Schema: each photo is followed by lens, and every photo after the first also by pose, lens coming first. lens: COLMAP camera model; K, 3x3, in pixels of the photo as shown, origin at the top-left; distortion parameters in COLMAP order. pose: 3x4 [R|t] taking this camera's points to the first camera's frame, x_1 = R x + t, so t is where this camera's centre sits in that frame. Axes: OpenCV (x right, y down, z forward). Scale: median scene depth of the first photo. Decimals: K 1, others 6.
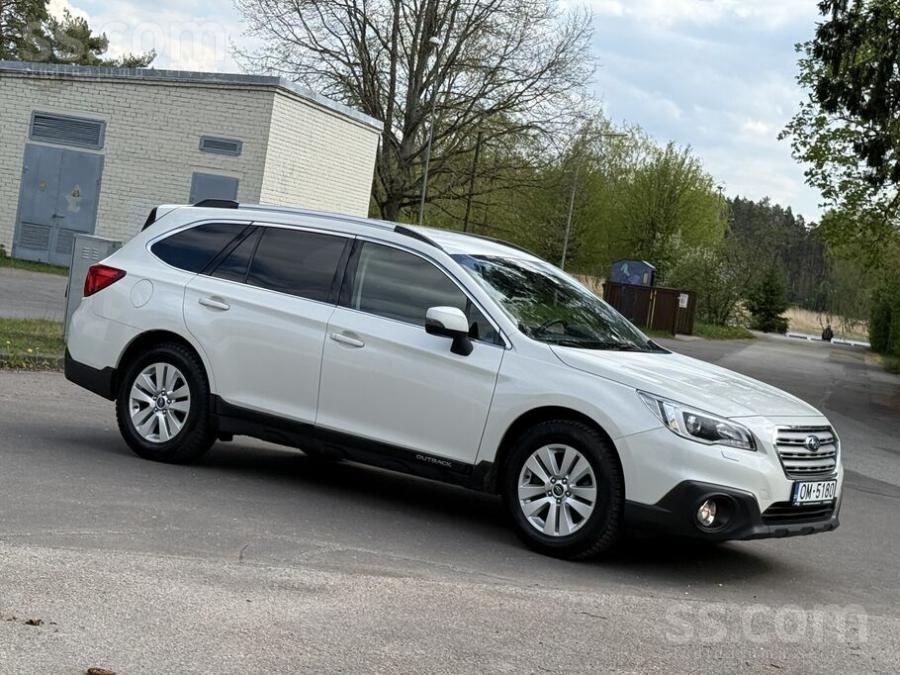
lens RADIAL K [[1998.4, 0, 450.0], [0, 1998.4, 337.5], [0, 0, 1]] dist [0.095227, 1.069999]
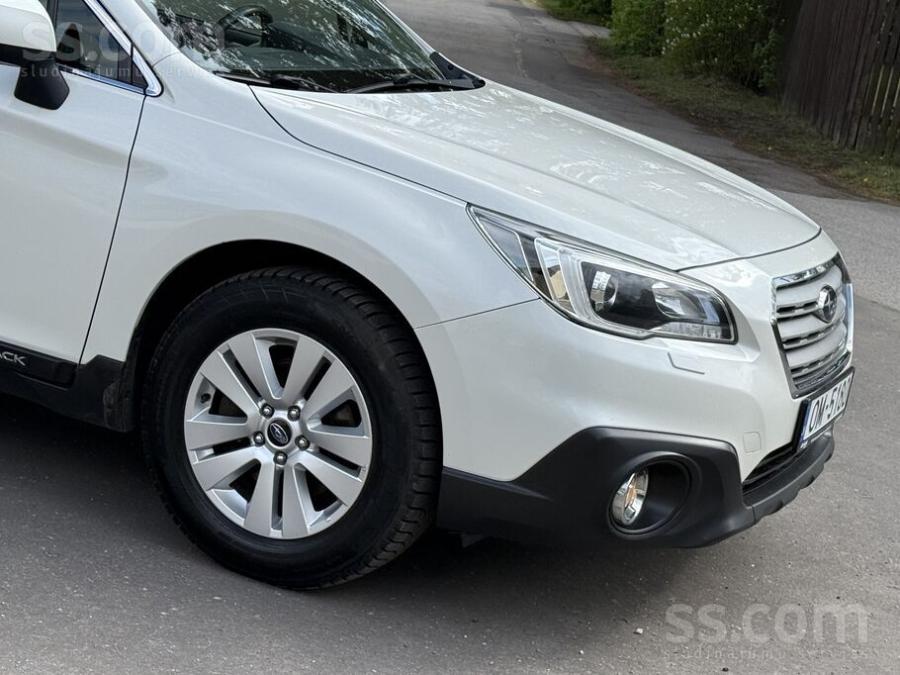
lens RADIAL K [[1998.4, 0, 450.0], [0, 1998.4, 337.5], [0, 0, 1]] dist [0.095227, 1.069999]
pose [[0.982382, -0.022702, 0.185498, 0.010769], [-0.011585, 0.983287, 0.181693, -0.022388], [-0.186522, -0.180641, 0.965701, 0.577024]]
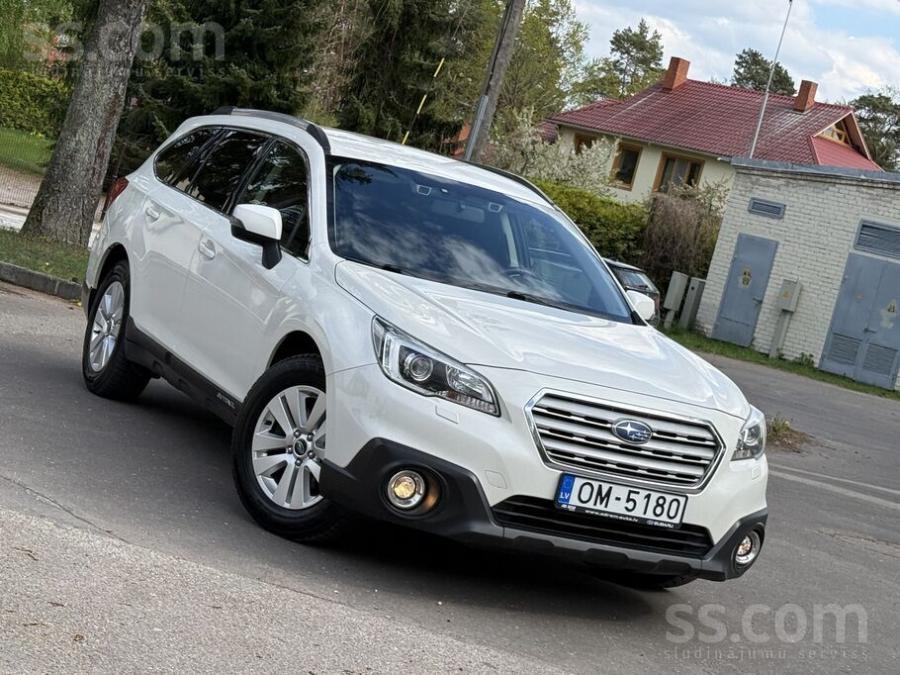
lens RADIAL K [[1998.4, 0, 450.0], [0, 1998.4, 337.5], [0, 0, 1]] dist [0.095227, 1.069999]
pose [[0.860826, 0.104045, -0.498150, 0.469950], [-0.145392, 0.988359, -0.044813, 0.061508], [0.487688, 0.111003, 0.865932, 0.377088]]
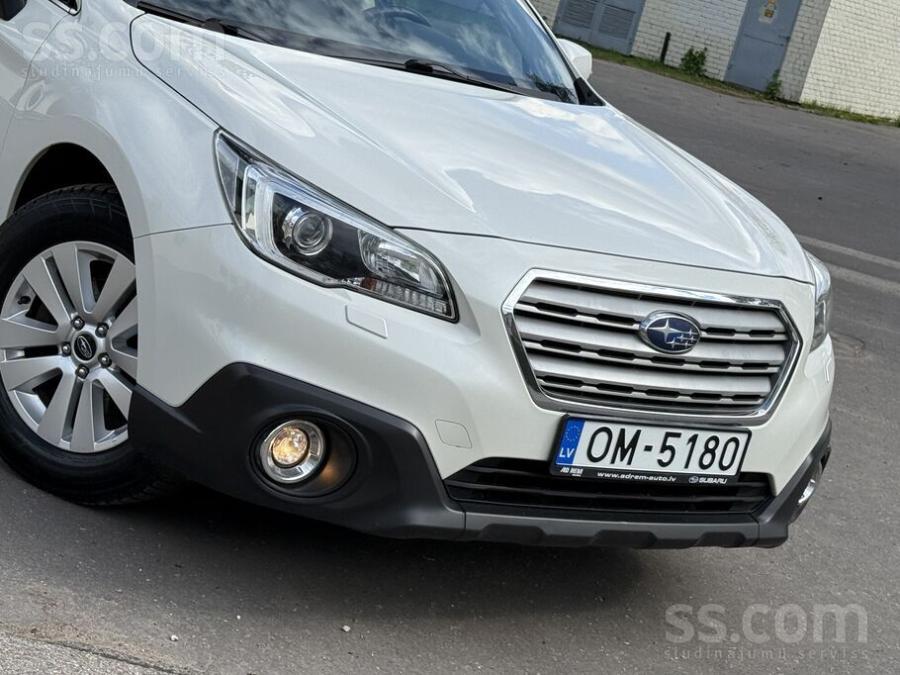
lens RADIAL K [[1998.4, 0, 450.0], [0, 1998.4, 337.5], [0, 0, 1]] dist [0.095227, 1.069999]
pose [[0.927283, 0.168085, -0.334505, 0.277326], [-0.139291, 0.984293, 0.108467, 0.016488], [0.347482, -0.053986, 0.936131, 0.614609]]
